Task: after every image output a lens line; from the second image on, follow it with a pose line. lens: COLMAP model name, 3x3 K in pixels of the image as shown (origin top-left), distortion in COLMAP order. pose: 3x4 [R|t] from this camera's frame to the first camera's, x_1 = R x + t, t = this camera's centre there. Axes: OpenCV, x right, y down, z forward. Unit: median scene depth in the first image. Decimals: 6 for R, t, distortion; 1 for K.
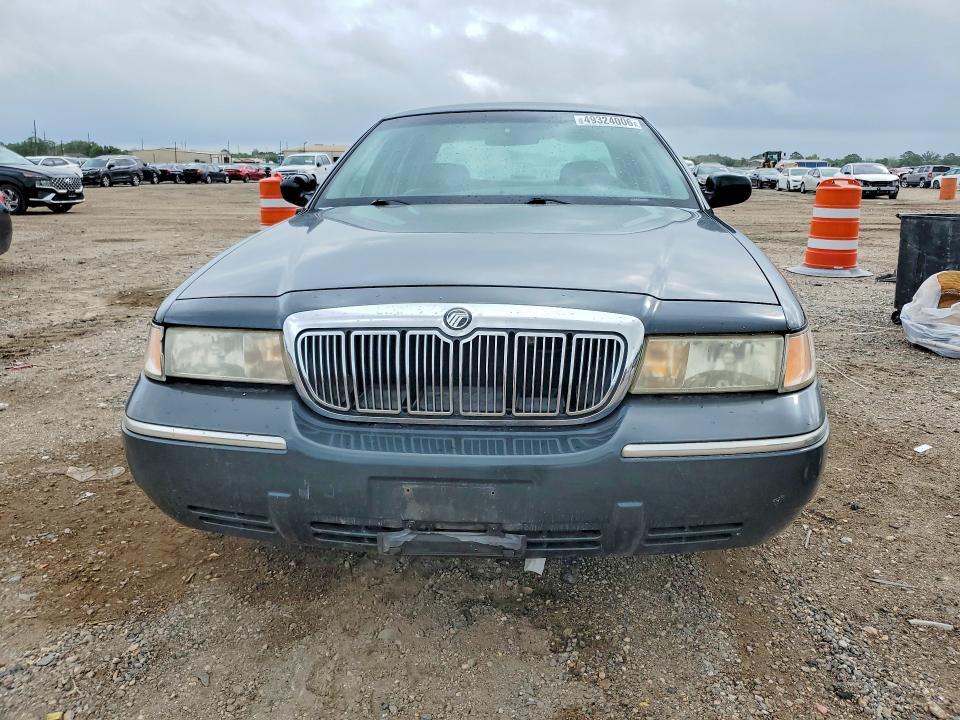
lens RADIAL K [[771.3, 0, 479.5], [0, 771.3, 356.2], [0, 0, 1]] dist [0.005216, 0.011566]
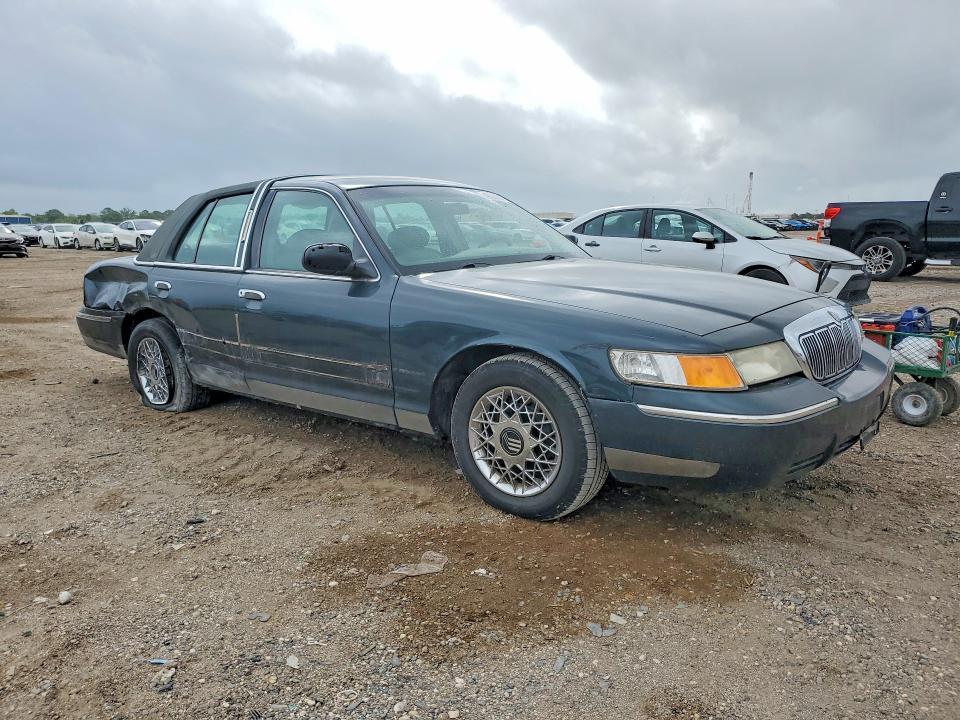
lens RADIAL K [[771.3, 0, 478.6], [0, 771.3, 356.0], [0, 0, 1]] dist [0.005216, 0.011566]
pose [[0.561433, -0.148331, 0.814120, -0.135231], [0.203182, 0.978398, 0.038144, -0.013421], [-0.802191, 0.143999, 0.579443, 0.042518]]
